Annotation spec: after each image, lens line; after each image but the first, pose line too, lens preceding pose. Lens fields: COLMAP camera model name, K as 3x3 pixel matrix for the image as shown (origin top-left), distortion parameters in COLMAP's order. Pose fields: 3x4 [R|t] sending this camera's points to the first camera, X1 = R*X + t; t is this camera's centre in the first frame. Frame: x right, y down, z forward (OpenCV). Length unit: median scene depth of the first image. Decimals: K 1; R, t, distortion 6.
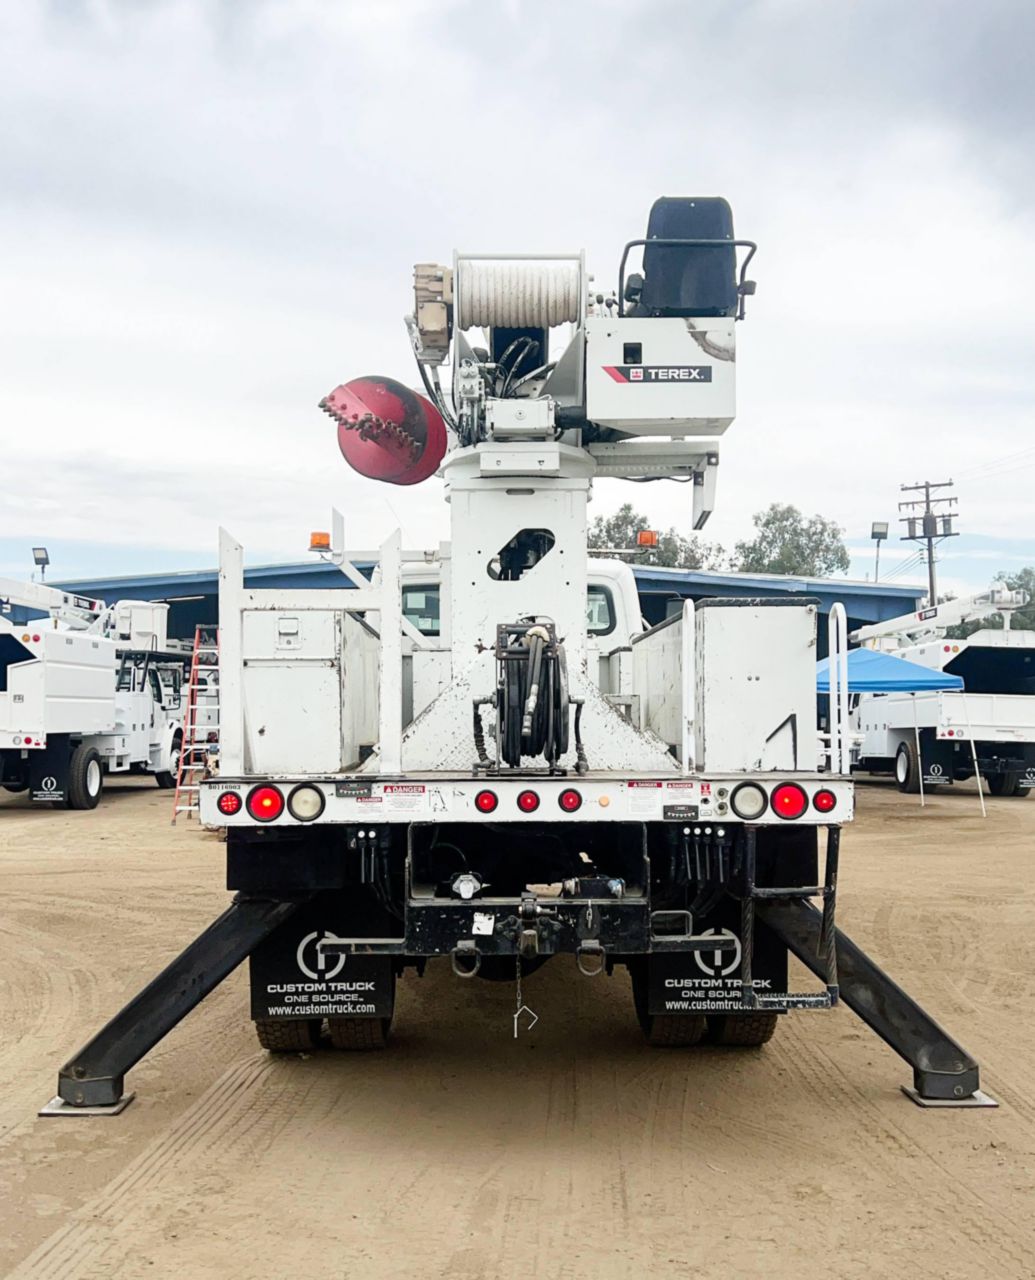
lens RADIAL K [[1441.5, 0, 500.7], [0, 1441.5, 725.5], [0, 0, 1]] dist [0.072125, 0.000000]
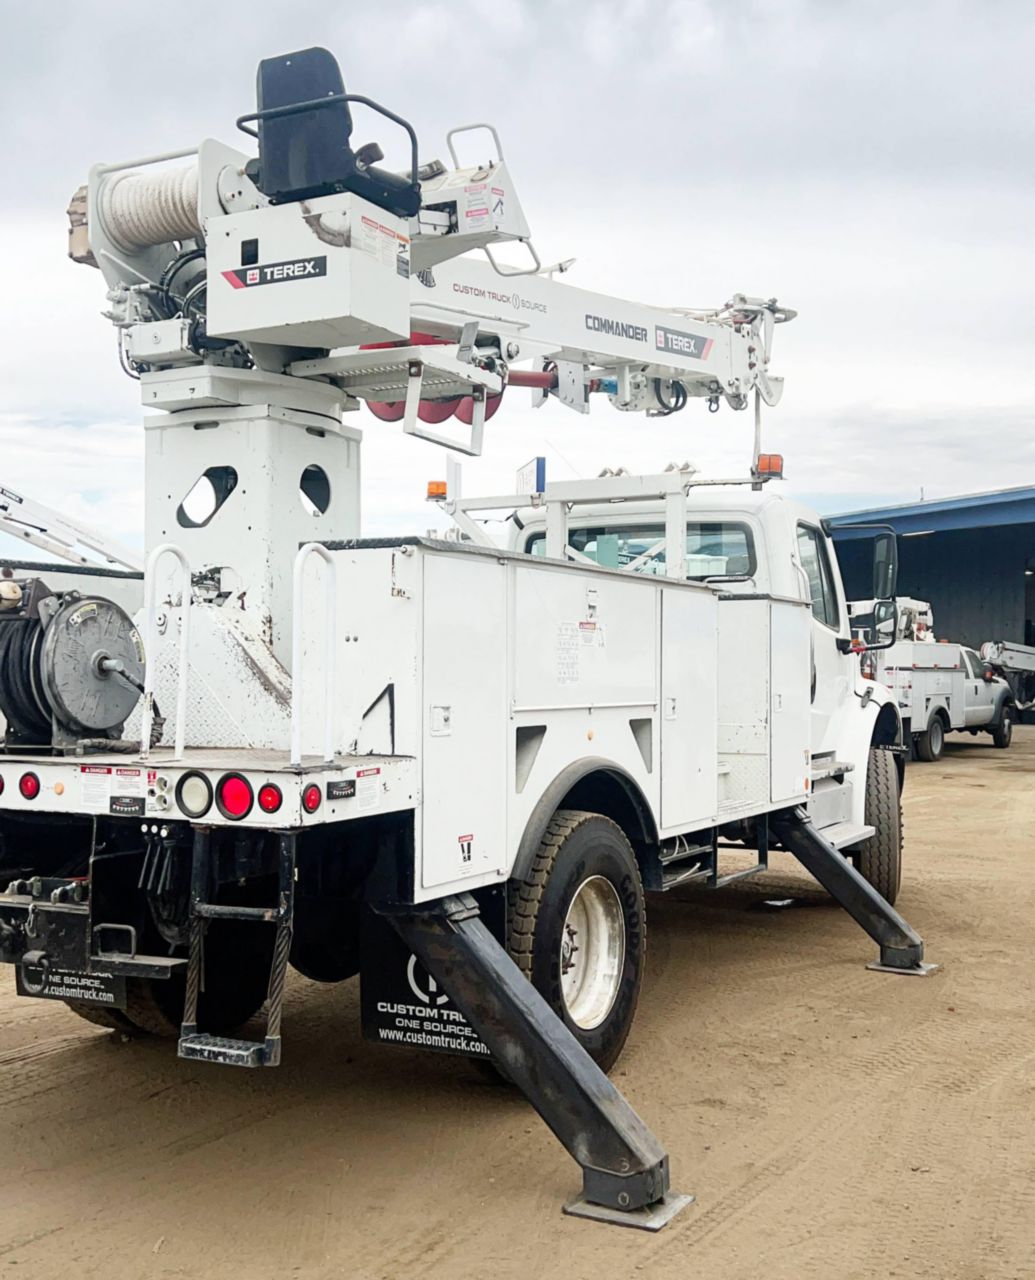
lens RADIAL K [[1441.5, 0, 527.0], [0, 1441.5, 675.2], [0, 0, 1]] dist [0.072125, 0.000000]
pose [[0.875528, 0.003846, -0.483153, 0.638726], [-0.003865, 0.999992, 0.000958, -0.013717], [0.483153, 0.001028, 0.875536, 0.341937]]
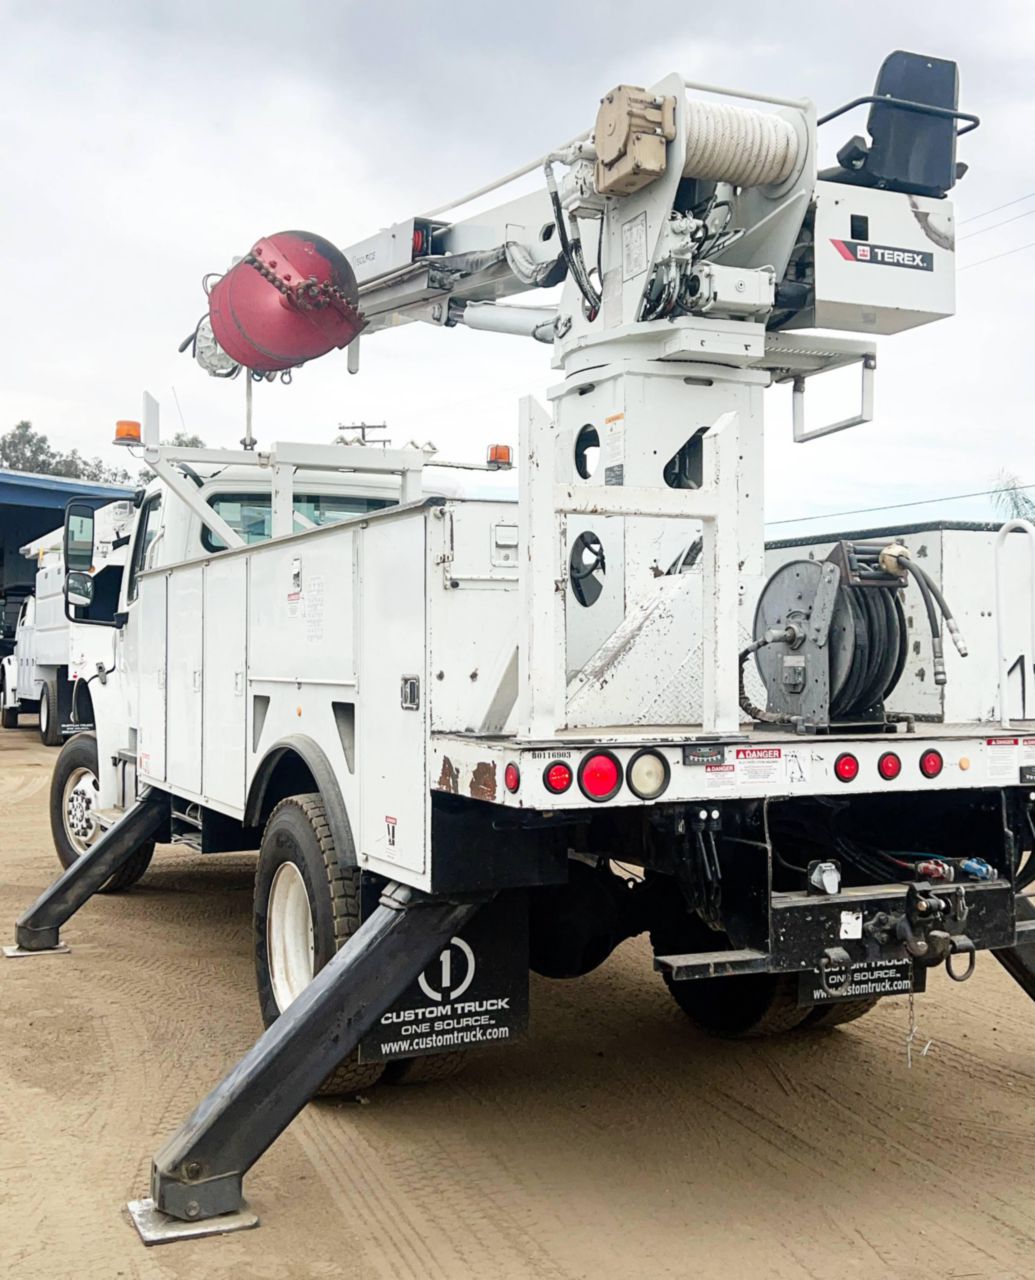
lens RADIAL K [[1441.5, 0, 469.8], [0, 1441.5, 631.9], [0, 0, 1]] dist [0.072125, 0.000000]
pose [[0.917431, 0.011044, 0.397741, -0.452411], [-0.004219, 0.999829, -0.018031, -0.005086], [-0.397872, 0.014865, 0.917320, 0.315108]]
